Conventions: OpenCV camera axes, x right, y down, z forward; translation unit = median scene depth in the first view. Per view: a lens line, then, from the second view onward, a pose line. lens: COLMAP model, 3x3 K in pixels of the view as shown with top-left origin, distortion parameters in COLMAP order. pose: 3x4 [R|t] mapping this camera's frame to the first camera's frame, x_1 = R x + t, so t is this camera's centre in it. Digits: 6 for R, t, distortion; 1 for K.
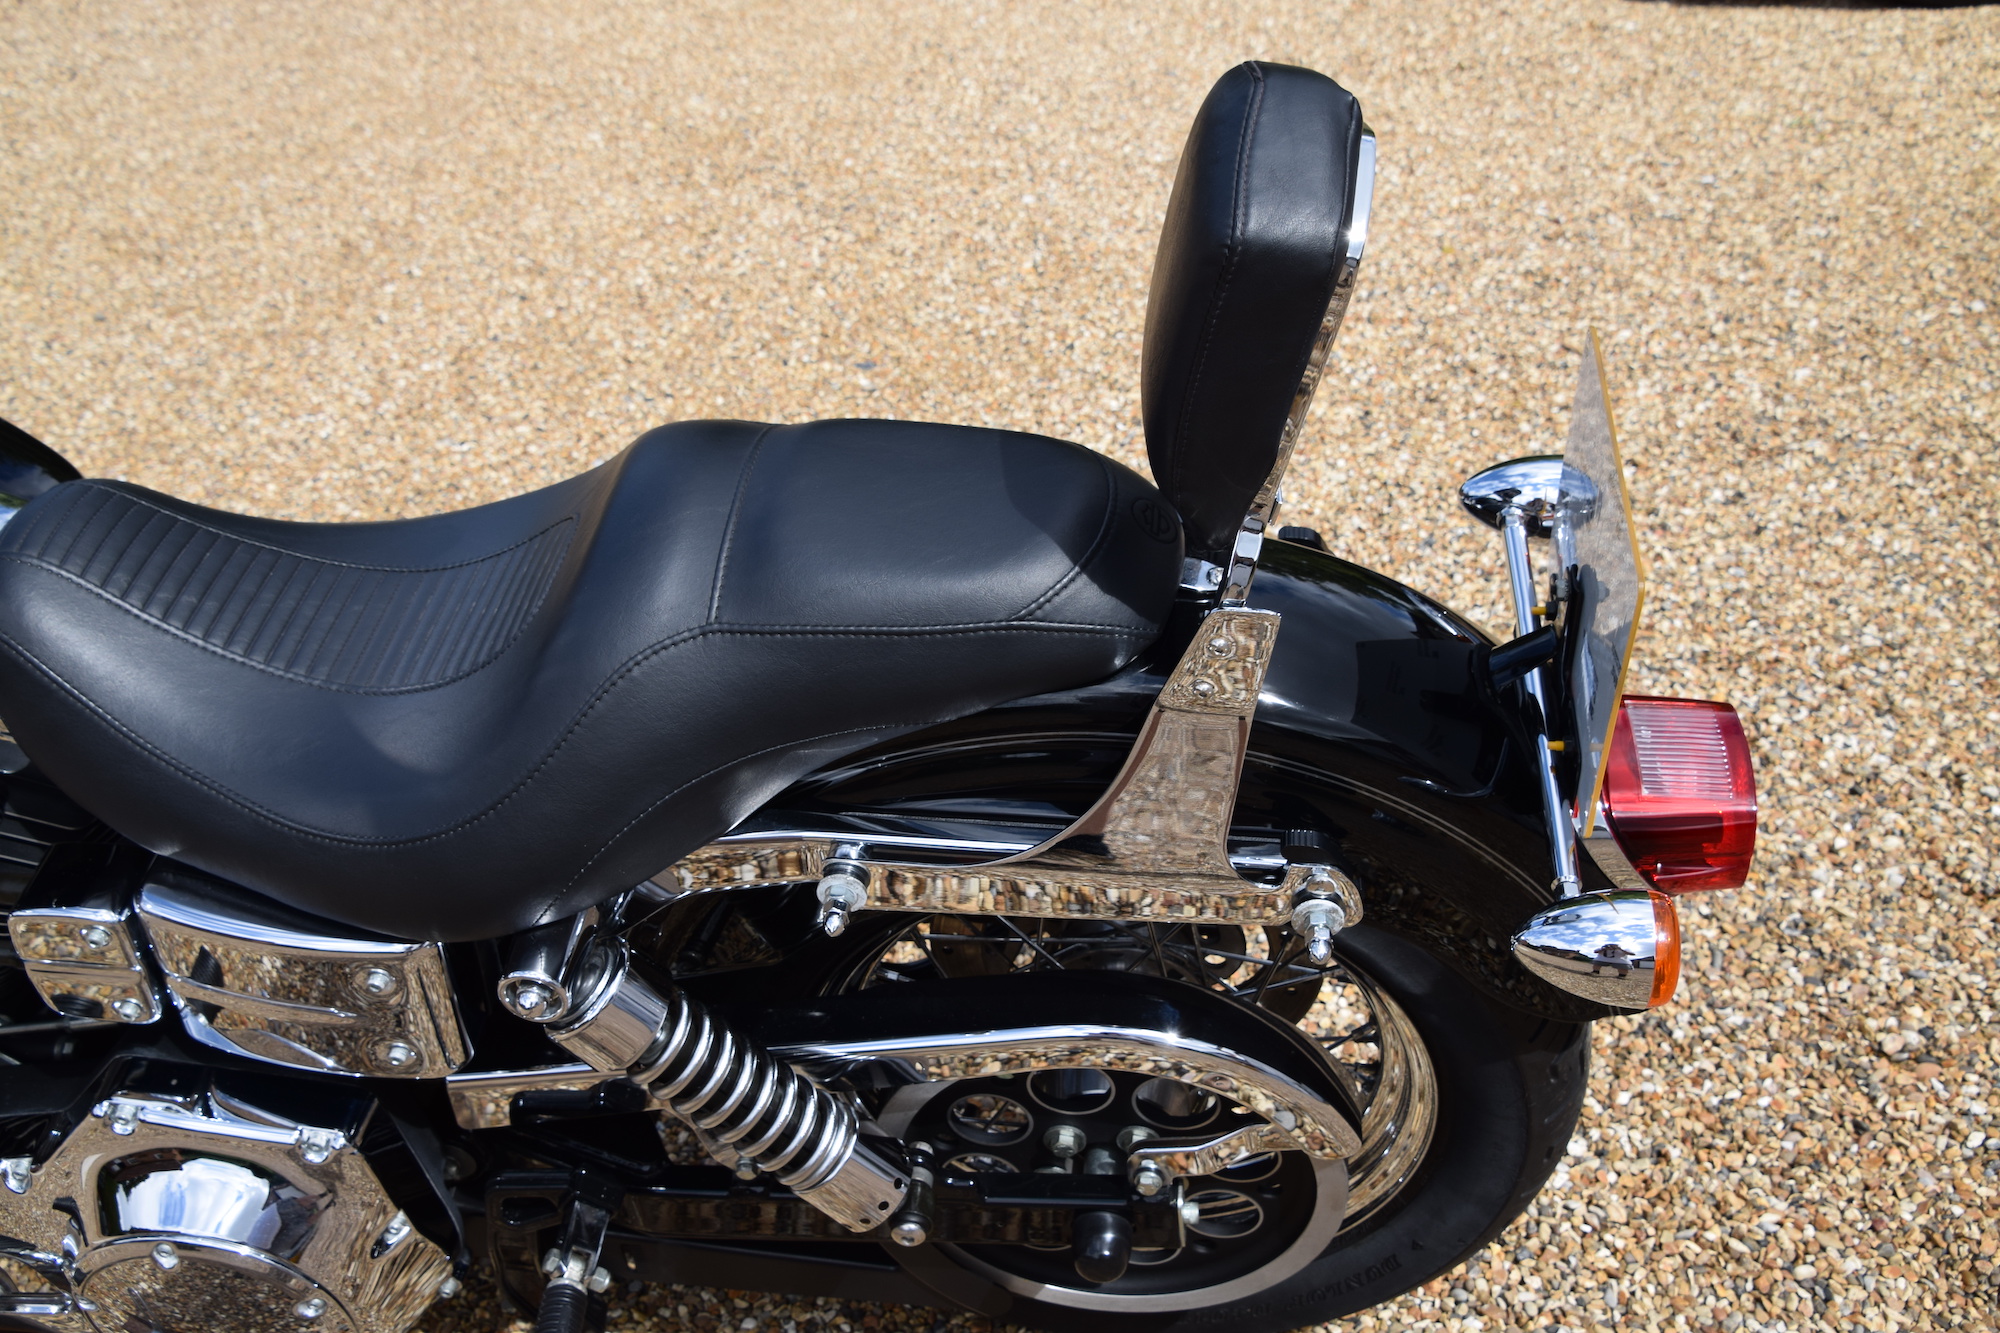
lens RADIAL K [[2068.0, 0, 1006.1], [0, 2068.0, 667.8], [0, 0, 1]] dist [0.012520, 0.000000]
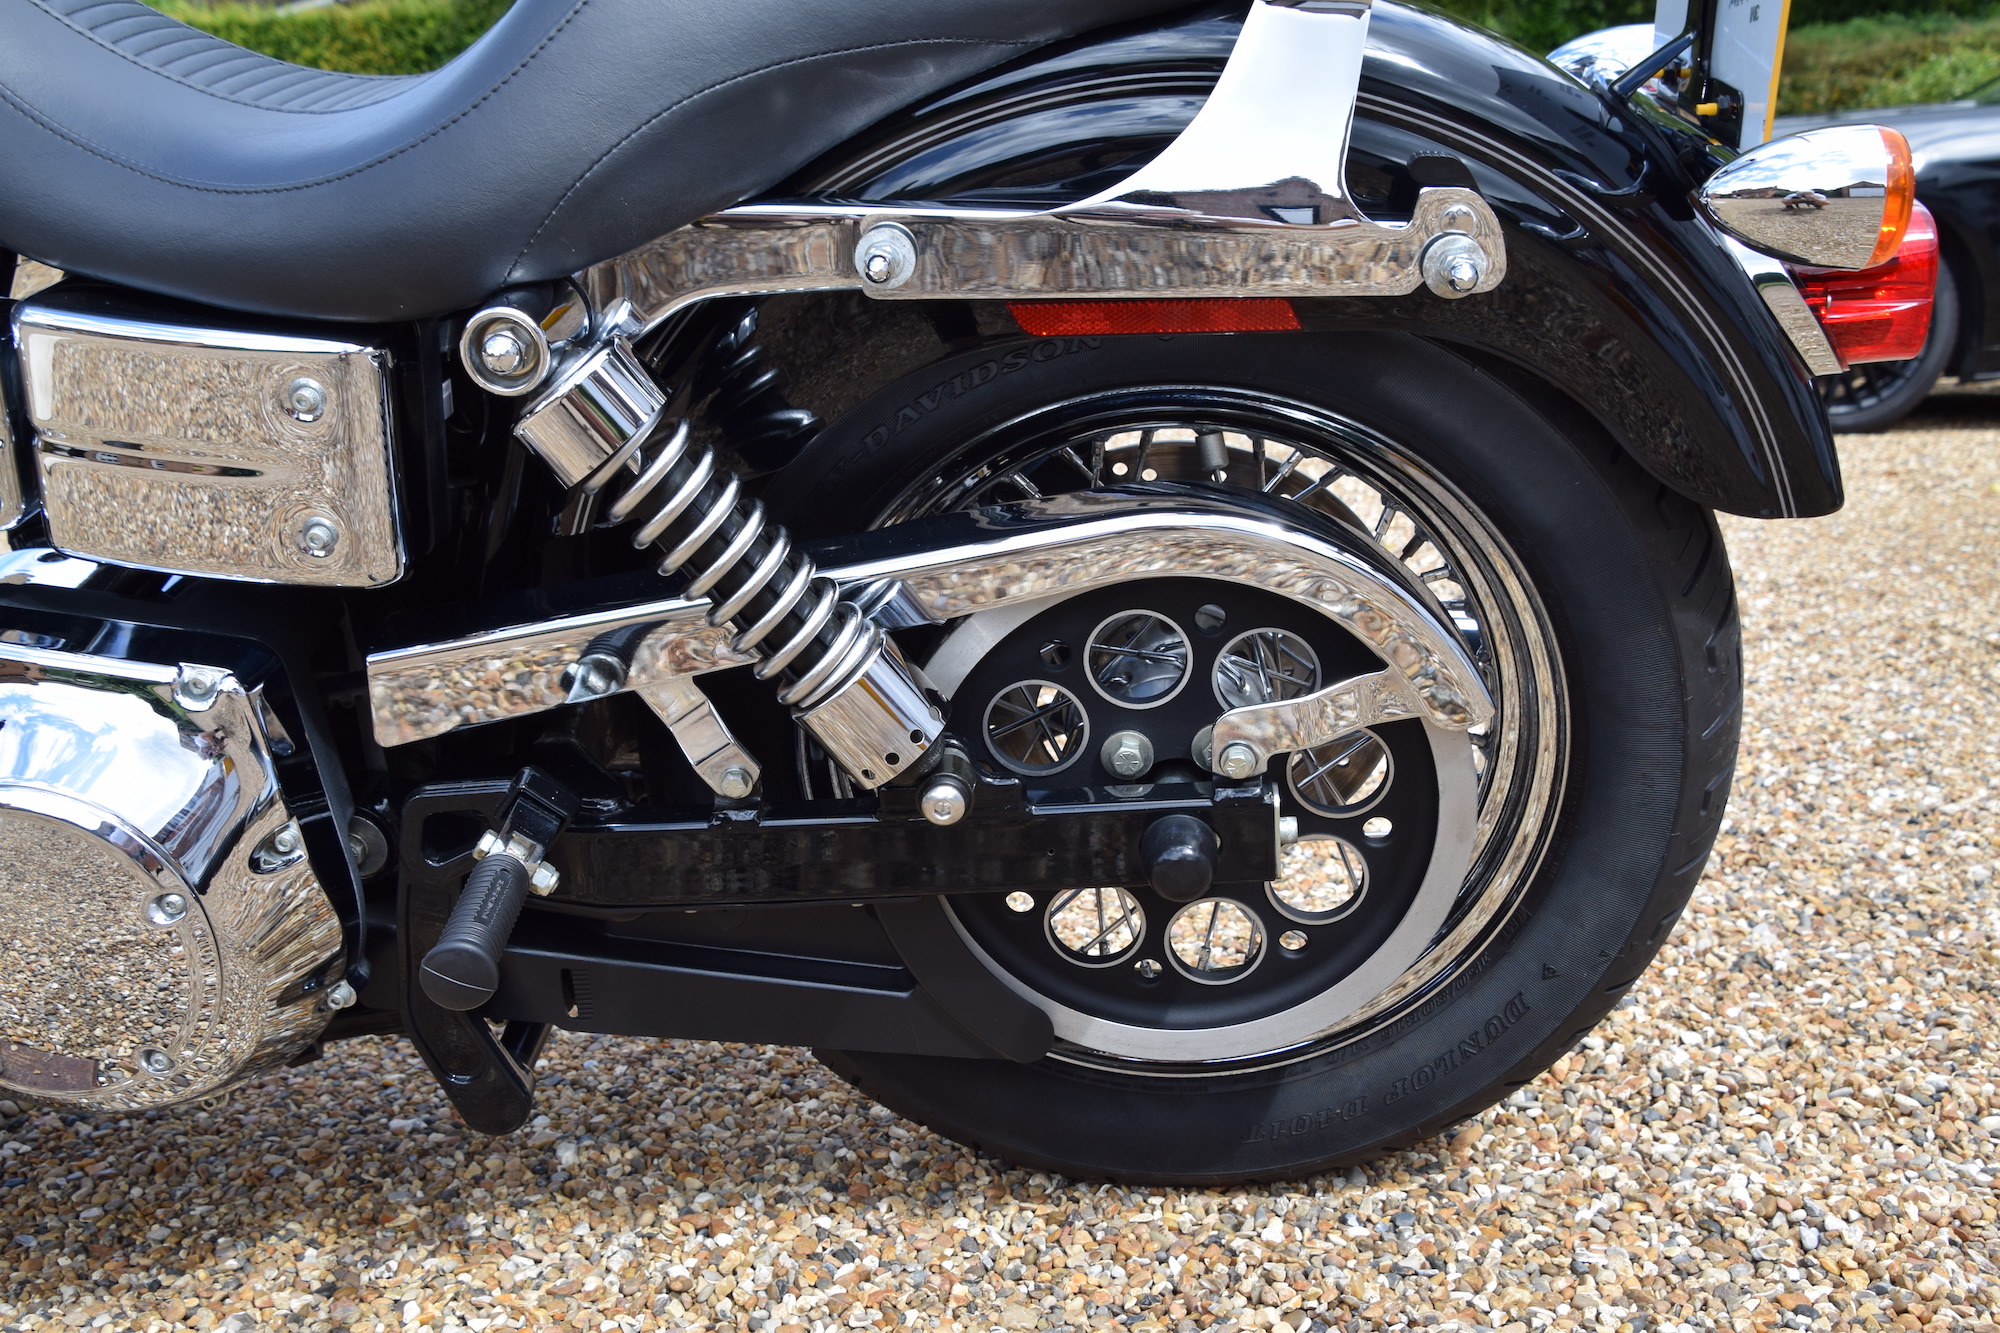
lens RADIAL K [[2068.0, 0, 993.9], [0, 2068.0, 665.5], [0, 0, 1]] dist [0.012520, 0.000000]
pose [[0.998949, 0.002299, 0.045771, -0.049262], [0.011809, 0.952100, -0.305558, 0.361311], [-0.044281, 0.305777, 0.951073, 0.174811]]
